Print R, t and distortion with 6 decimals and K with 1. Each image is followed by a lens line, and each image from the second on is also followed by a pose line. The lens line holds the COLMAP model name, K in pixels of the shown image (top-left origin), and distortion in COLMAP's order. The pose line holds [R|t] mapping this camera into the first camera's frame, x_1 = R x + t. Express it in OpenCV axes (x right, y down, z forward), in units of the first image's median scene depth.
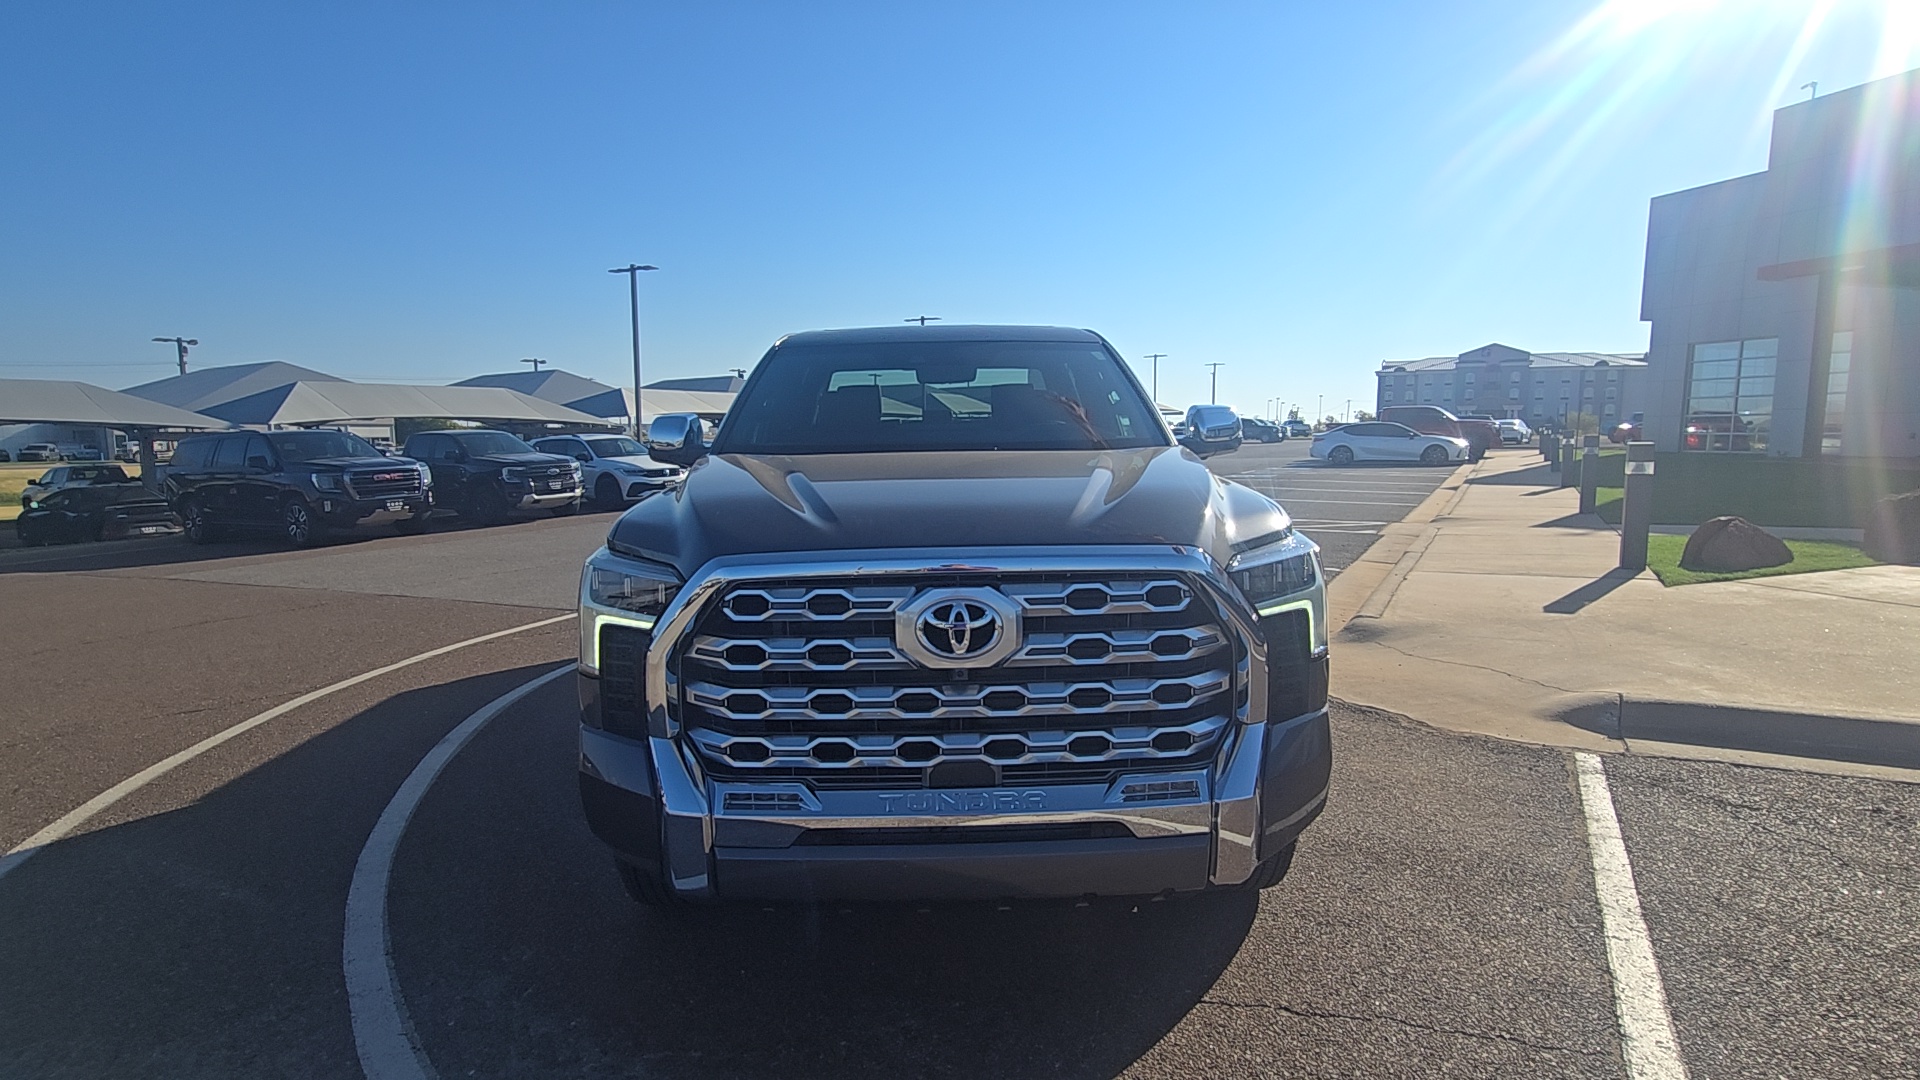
lens RADIAL K [[966.6, 0, 953.7], [0, 966.6, 548.2], [0, 0, 1]] dist [0.000846, 0.000928]
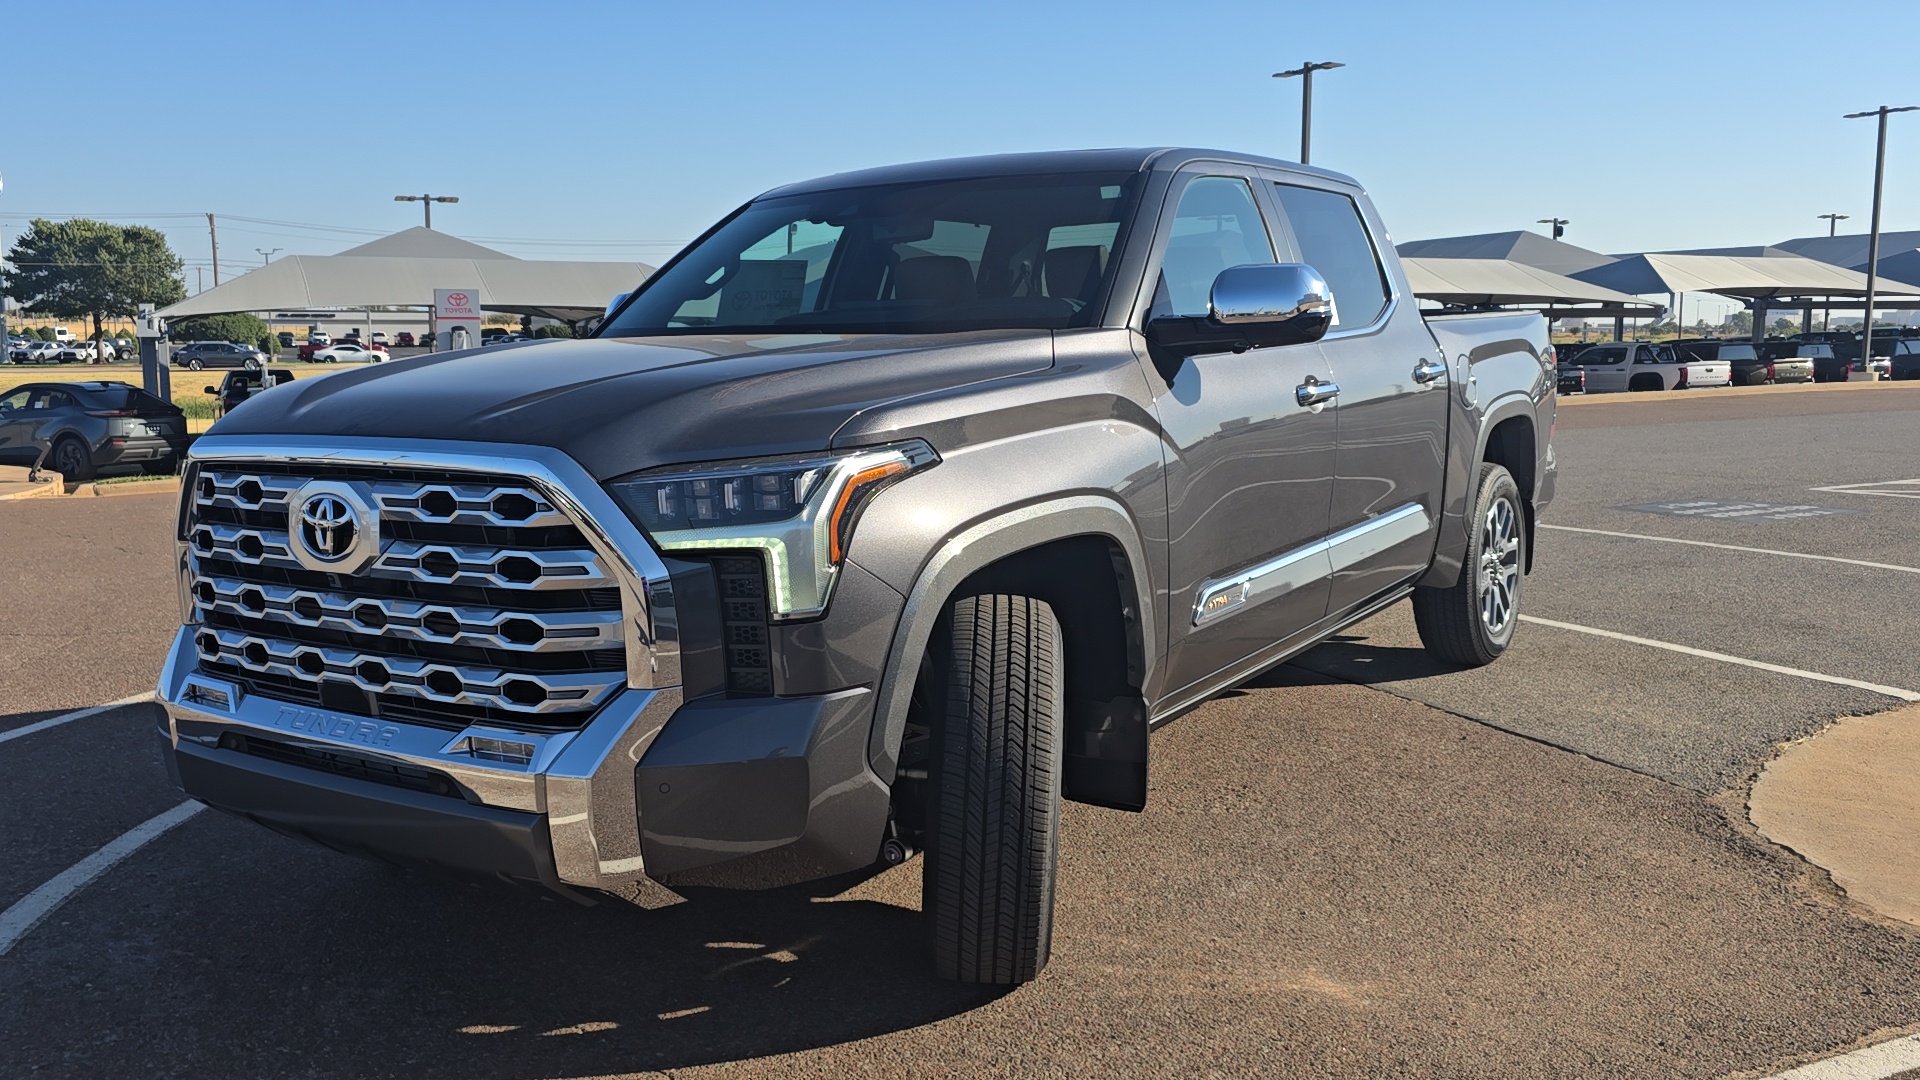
lens RADIAL K [[1572.2, 0, 969.4], [0, 1572.2, 547.0], [0, 0, 1]] dist [0.008334, -0.001511]
pose [[0.829545, 0.078434, -0.552904, 1.249420], [-0.067815, 0.996909, 0.039674, 0.004912], [0.554307, 0.004584, 0.832300, 0.129504]]
